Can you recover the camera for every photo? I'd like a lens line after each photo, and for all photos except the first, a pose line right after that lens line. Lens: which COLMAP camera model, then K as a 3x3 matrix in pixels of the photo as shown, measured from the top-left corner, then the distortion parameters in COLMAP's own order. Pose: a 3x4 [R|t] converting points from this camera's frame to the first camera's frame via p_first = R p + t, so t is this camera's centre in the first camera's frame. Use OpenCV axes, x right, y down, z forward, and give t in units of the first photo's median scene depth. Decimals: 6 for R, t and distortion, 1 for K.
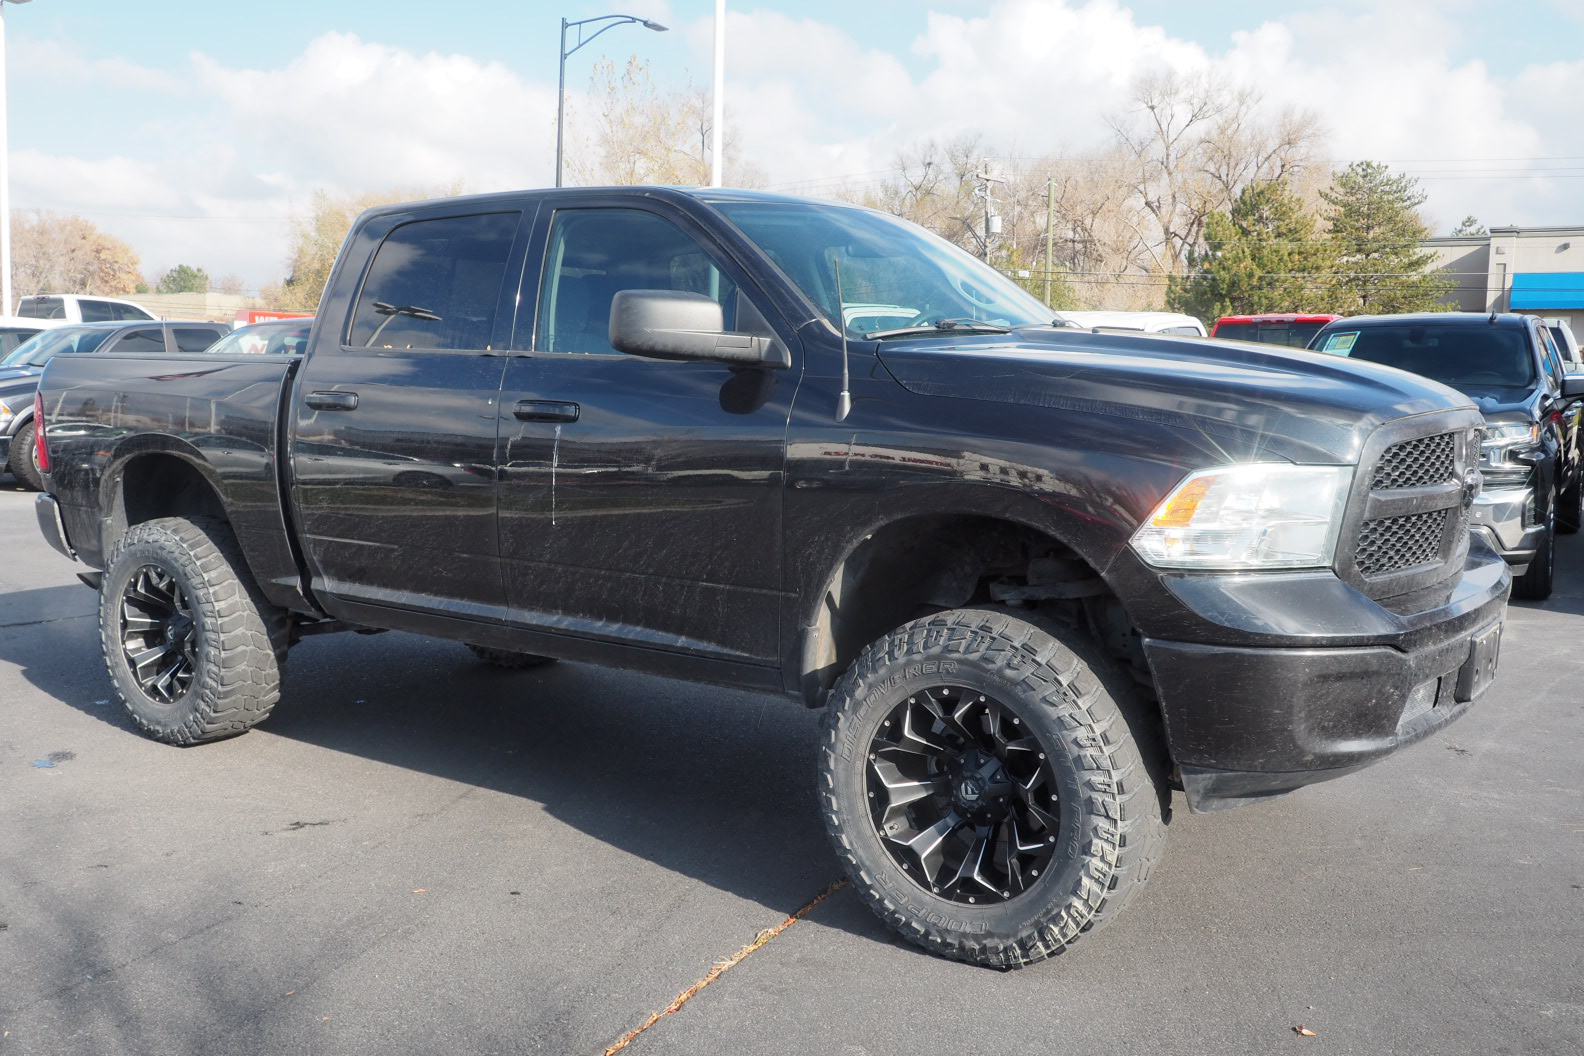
lens RADIAL K [[1435.6, 0, 803.0], [0, 1435.6, 518.4], [0, 0, 1]] dist [-0.010070, 0.000000]
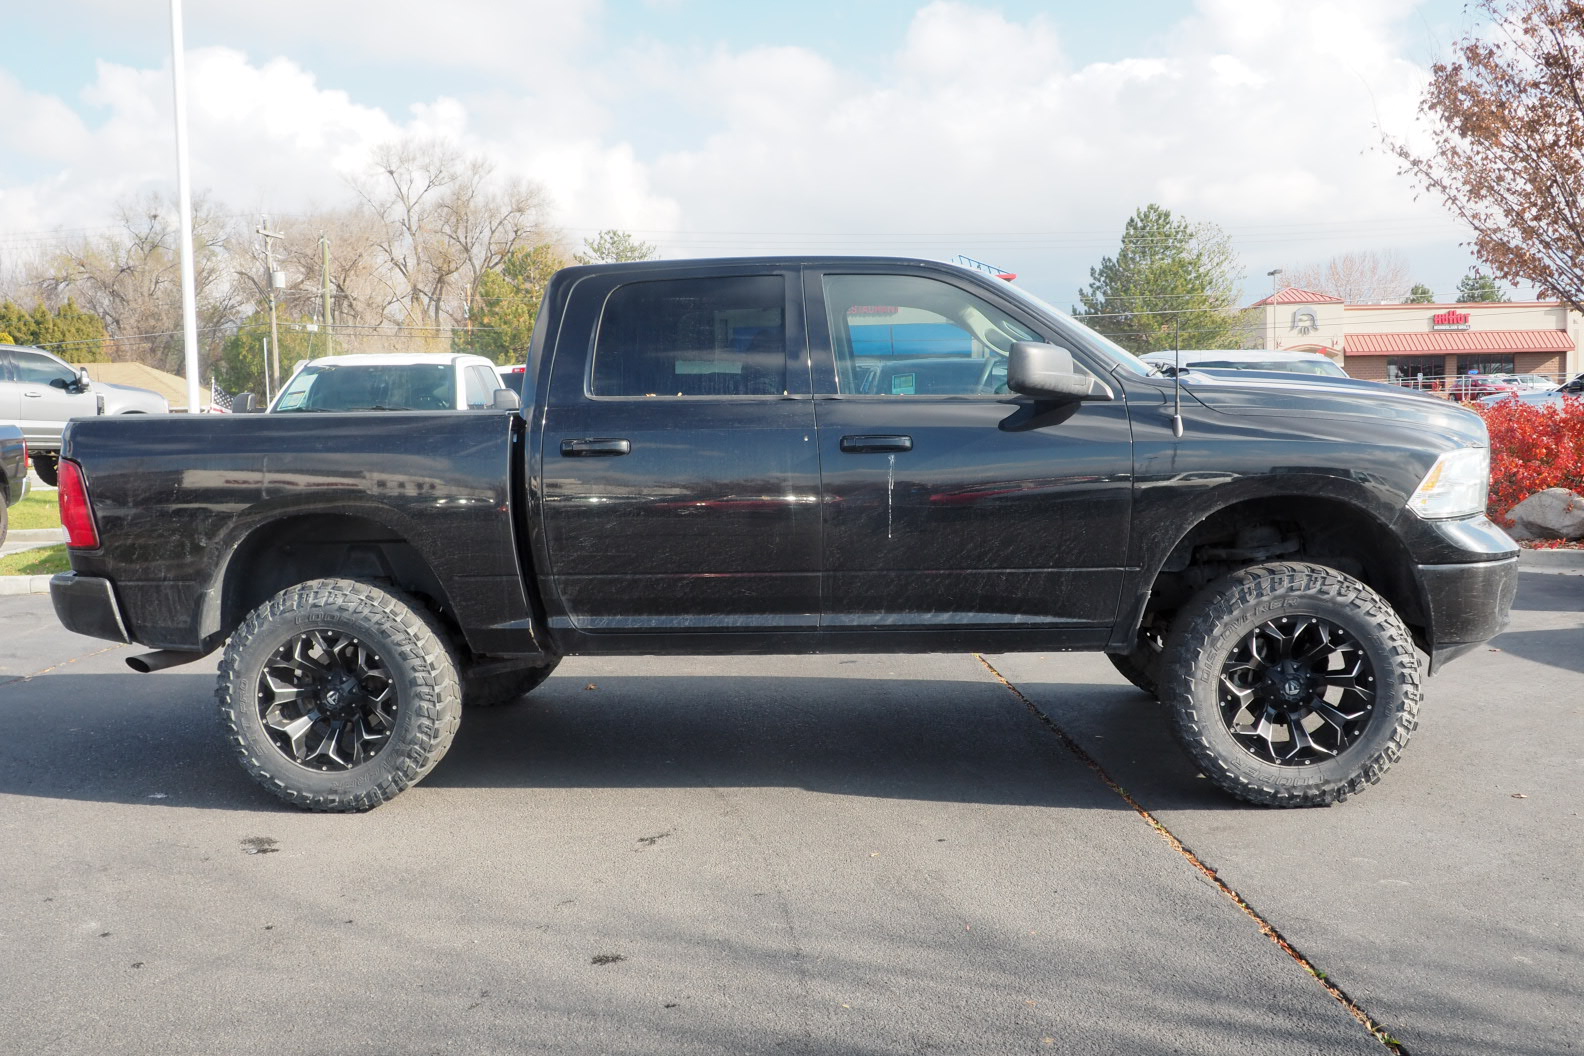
lens RADIAL K [[1347.8, 0, 781.6], [0, 1347.8, 528.5], [0, 0, 1]] dist [-0.016415, 0.006805]
pose [[0.858290, -0.075293, 0.507612, -0.859301], [0.085805, 0.996308, 0.002697, -0.014498], [-0.505941, 0.041241, 0.861582, 0.079957]]
